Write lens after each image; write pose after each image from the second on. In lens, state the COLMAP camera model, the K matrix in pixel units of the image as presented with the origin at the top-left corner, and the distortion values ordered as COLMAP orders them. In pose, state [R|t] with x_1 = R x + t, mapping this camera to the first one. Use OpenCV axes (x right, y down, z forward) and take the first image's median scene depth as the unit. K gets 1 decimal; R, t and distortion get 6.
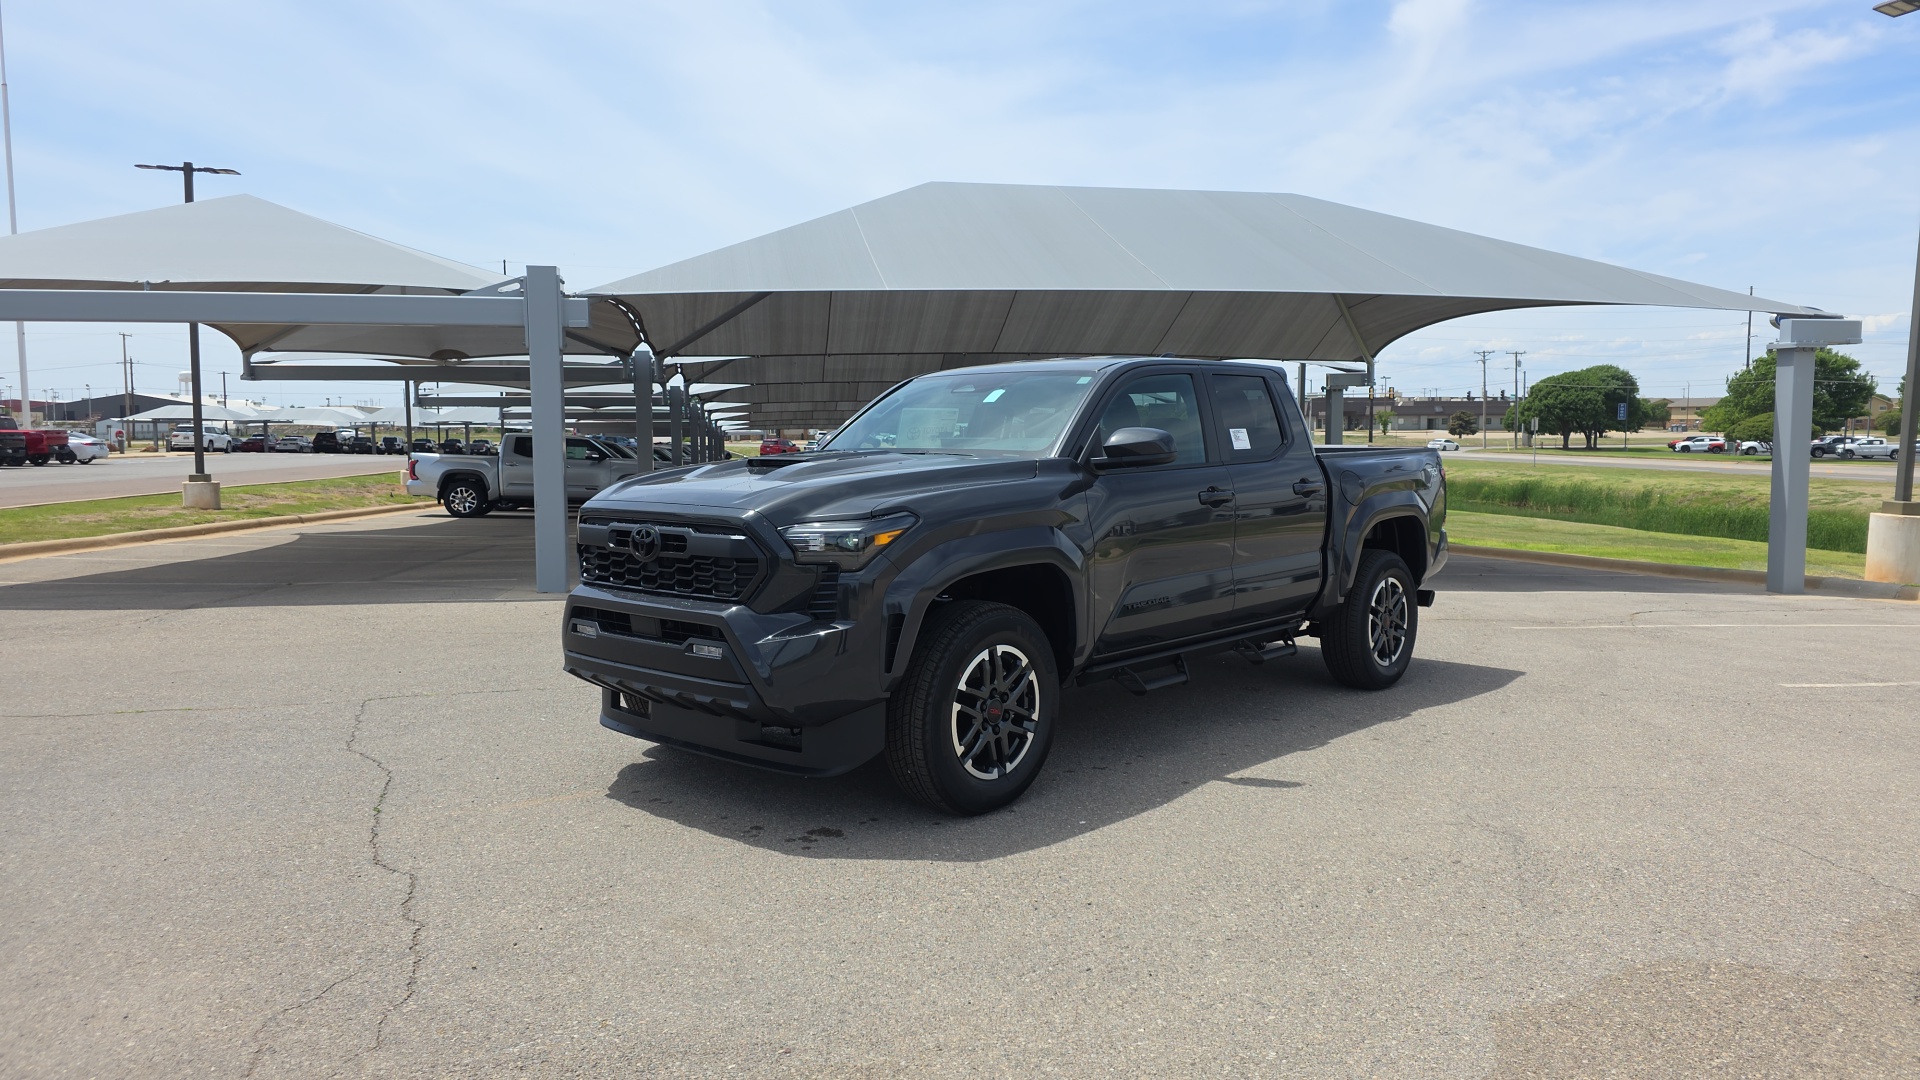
lens RADIAL K [[1280.9, 0, 959.0], [0, 1280.9, 532.8], [0, 0, 1]] dist [0.043004, -0.039844]
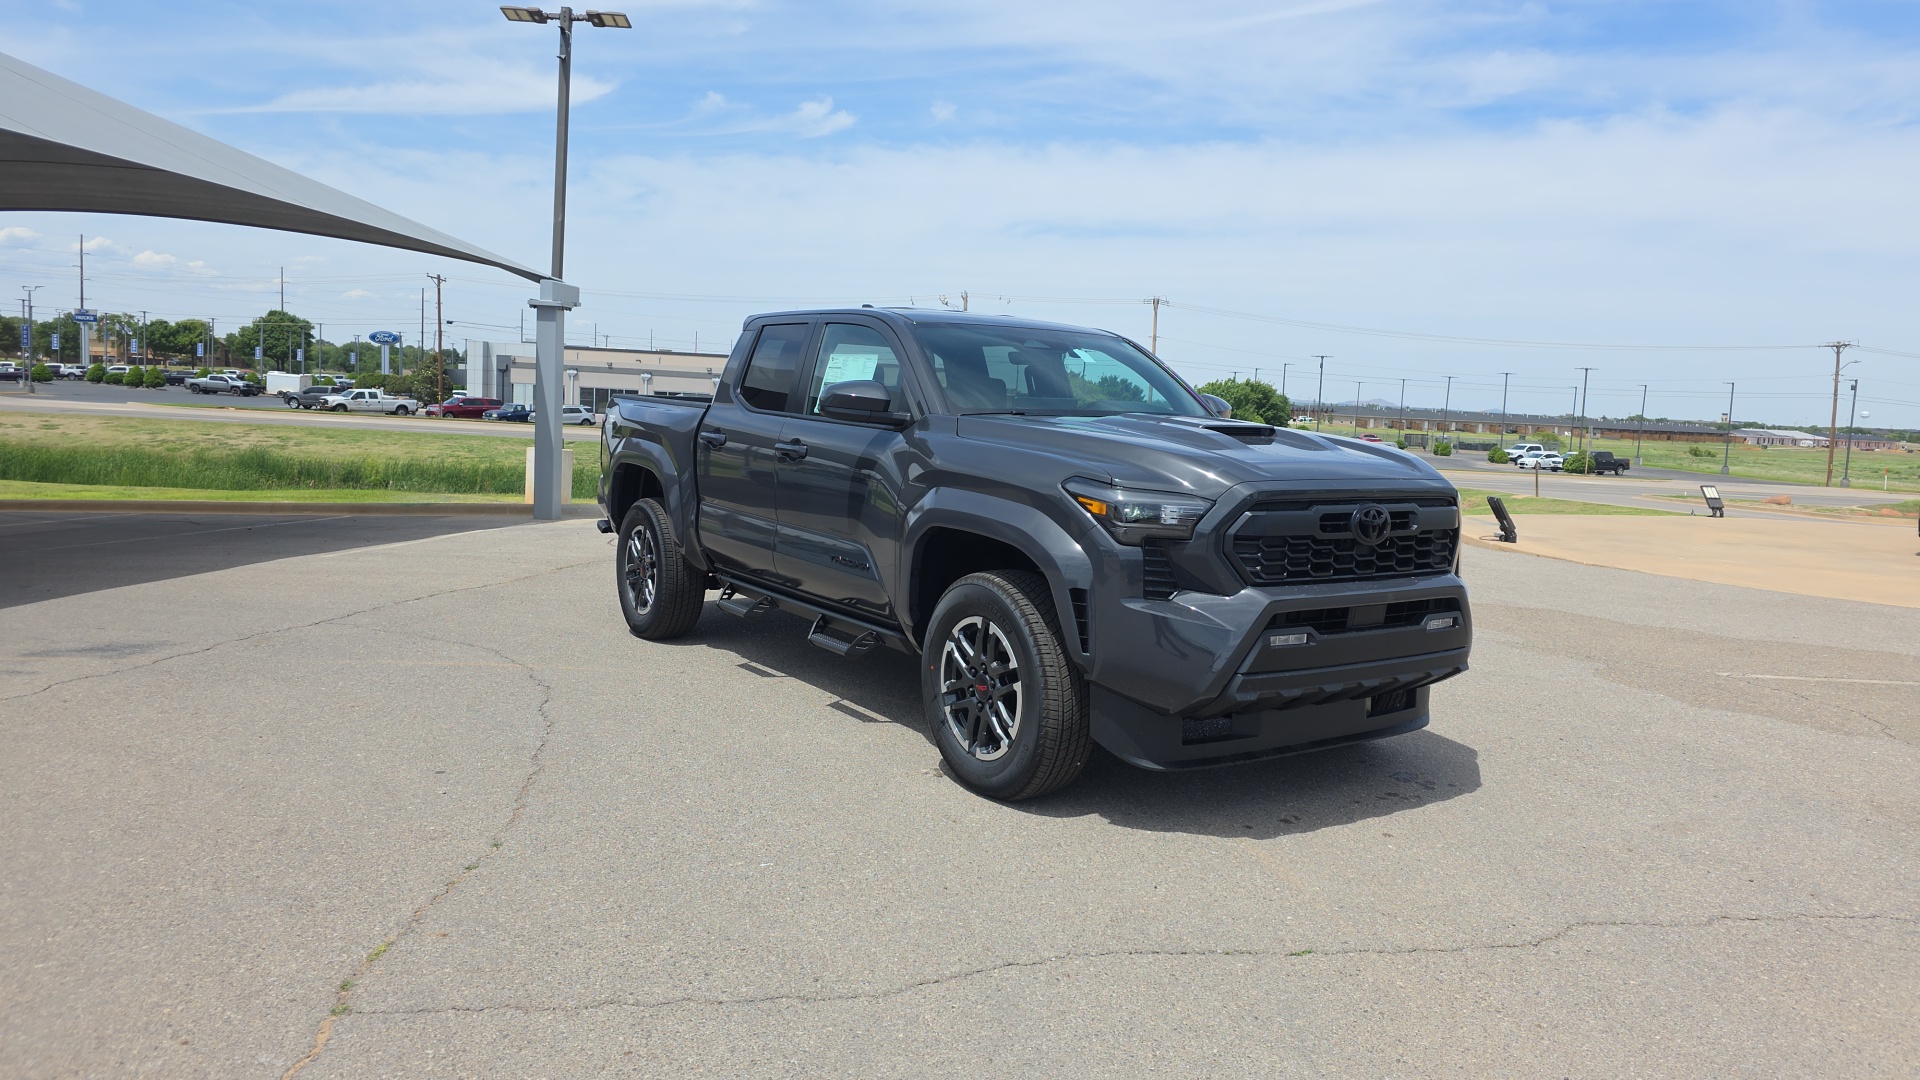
lens RADIAL K [[1333.7, 0, 960.8], [0, 1333.7, 527.7], [0, 0, 1]] dist [0.062353, -0.047724]
pose [[0.213388, -0.082315, 0.973494, -0.075524], [0.033870, 0.996468, 0.076833, -0.004439], [-0.976380, 0.016577, 0.215422, 0.066568]]
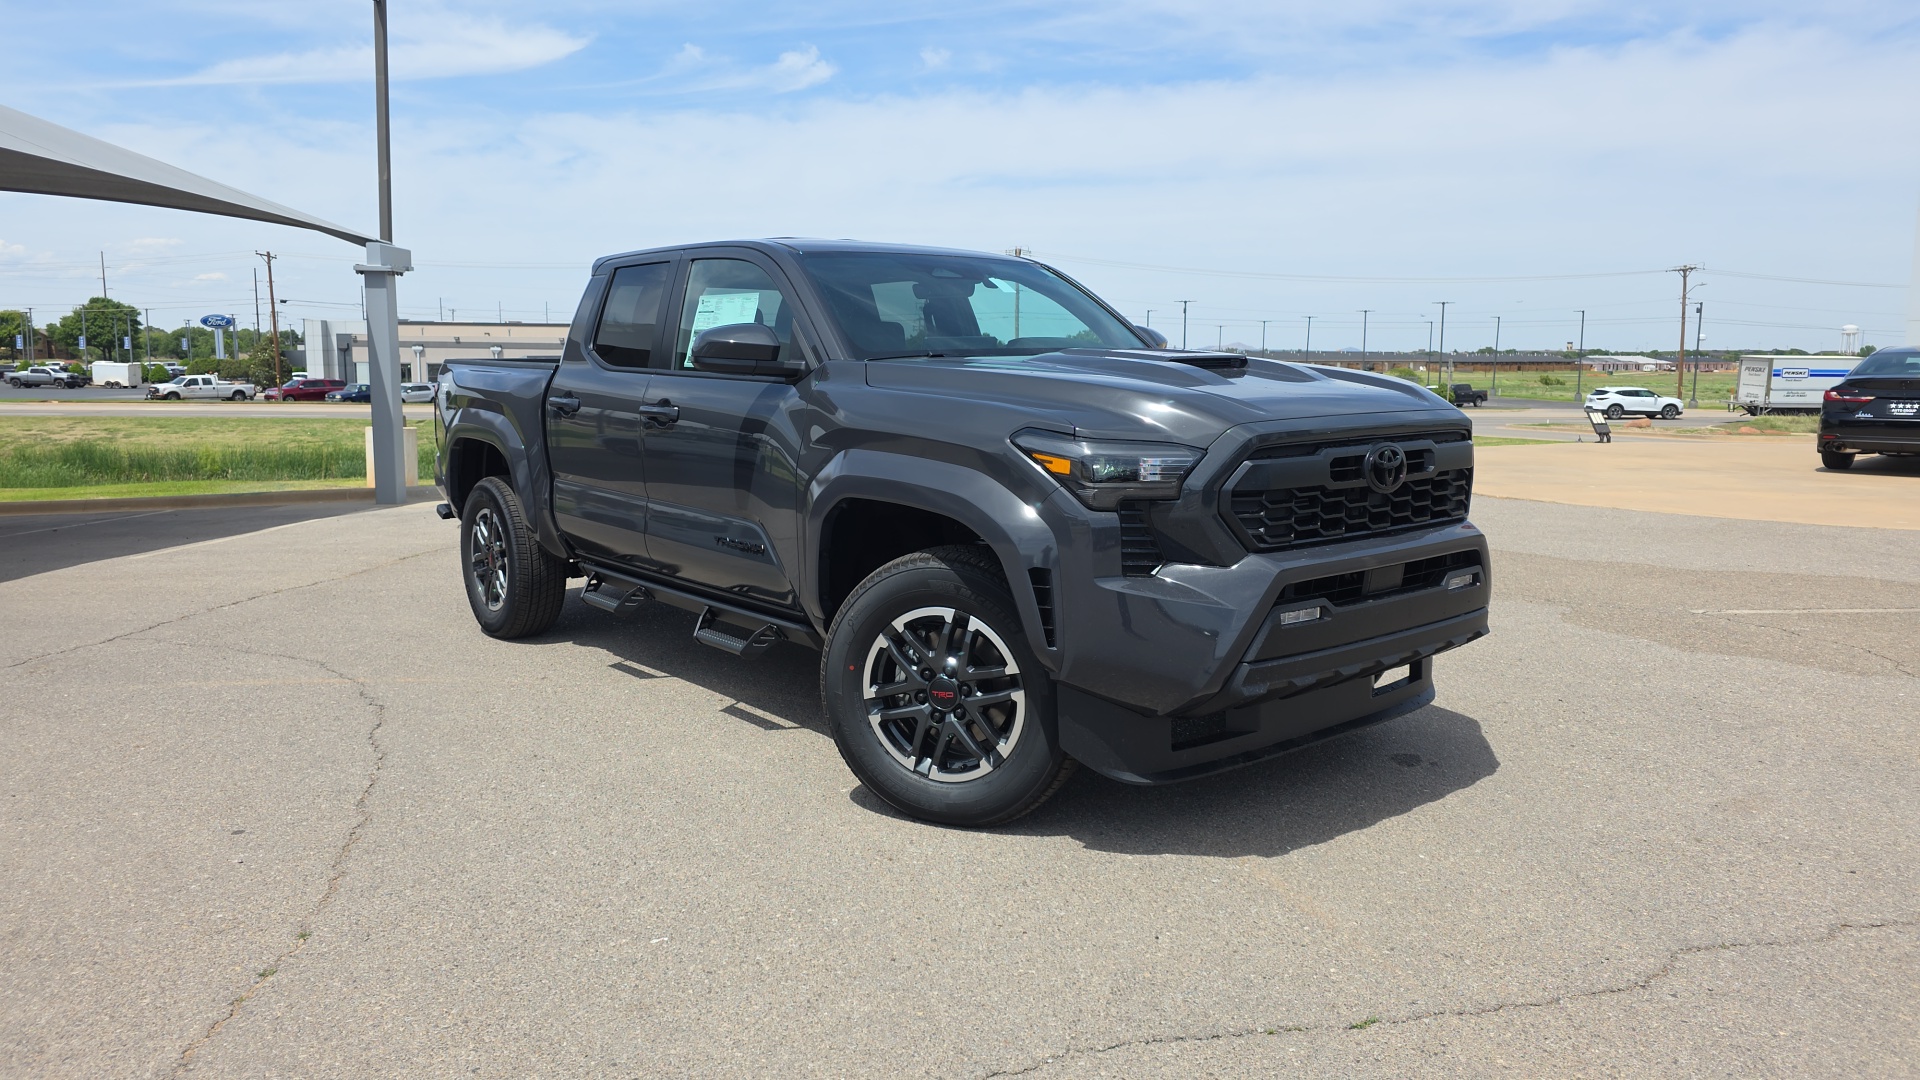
lens RADIAL K [[1315.7, 0, 935.0], [0, 1315.7, 532.9], [0, 0, 1]] dist [0.059820, -0.050366]
pose [[0.129694, -0.125182, 0.983620, -0.063512], [0.076516, 0.990304, 0.115944, -0.003882], [-0.988597, 0.060225, 0.138015, 0.071154]]
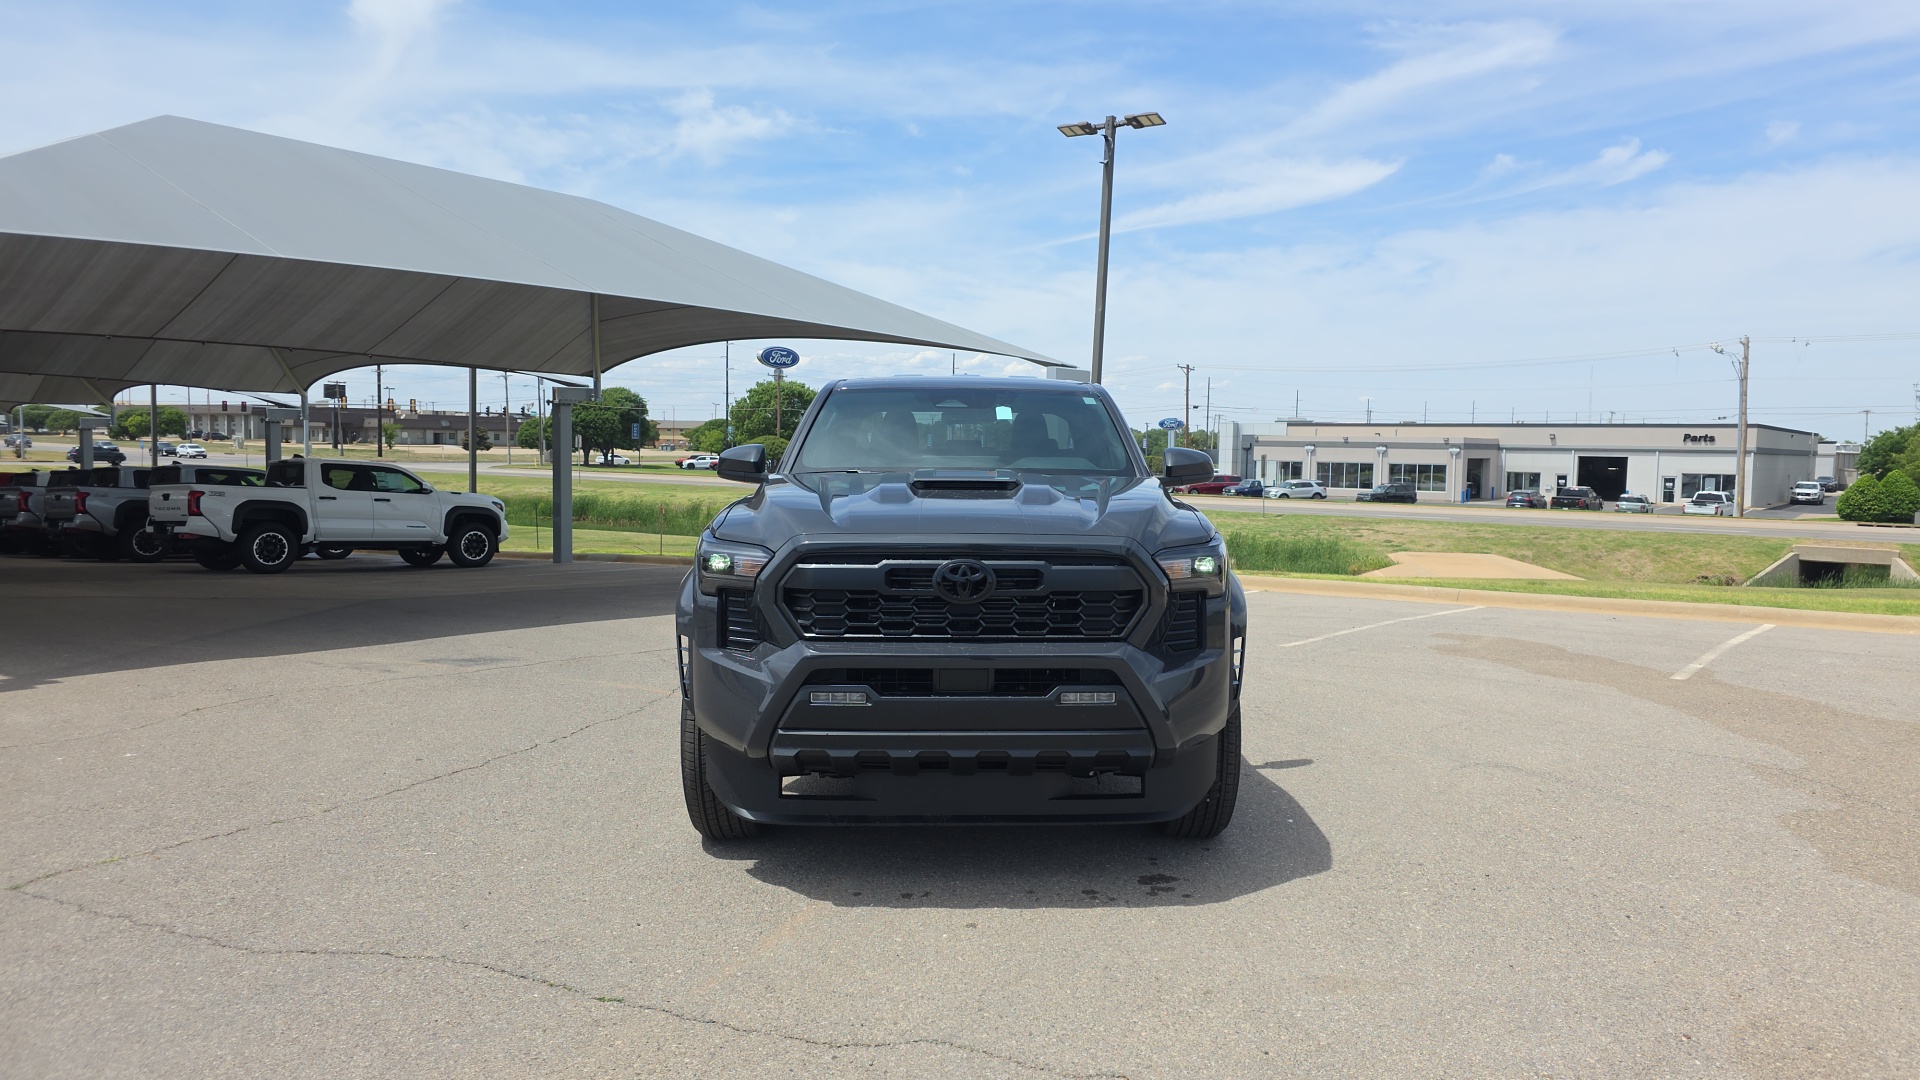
lens RADIAL K [[1309.1, 0, 960.0], [0, 1309.1, 540.0], [0, 0, 1]] dist [0.050699, -0.046222]
pose [[0.723609, -0.034364, 0.689354, -0.051218], [0.039637, 0.999180, 0.008203, -0.001598], [-0.689071, 0.021388, 0.724378, 0.023900]]
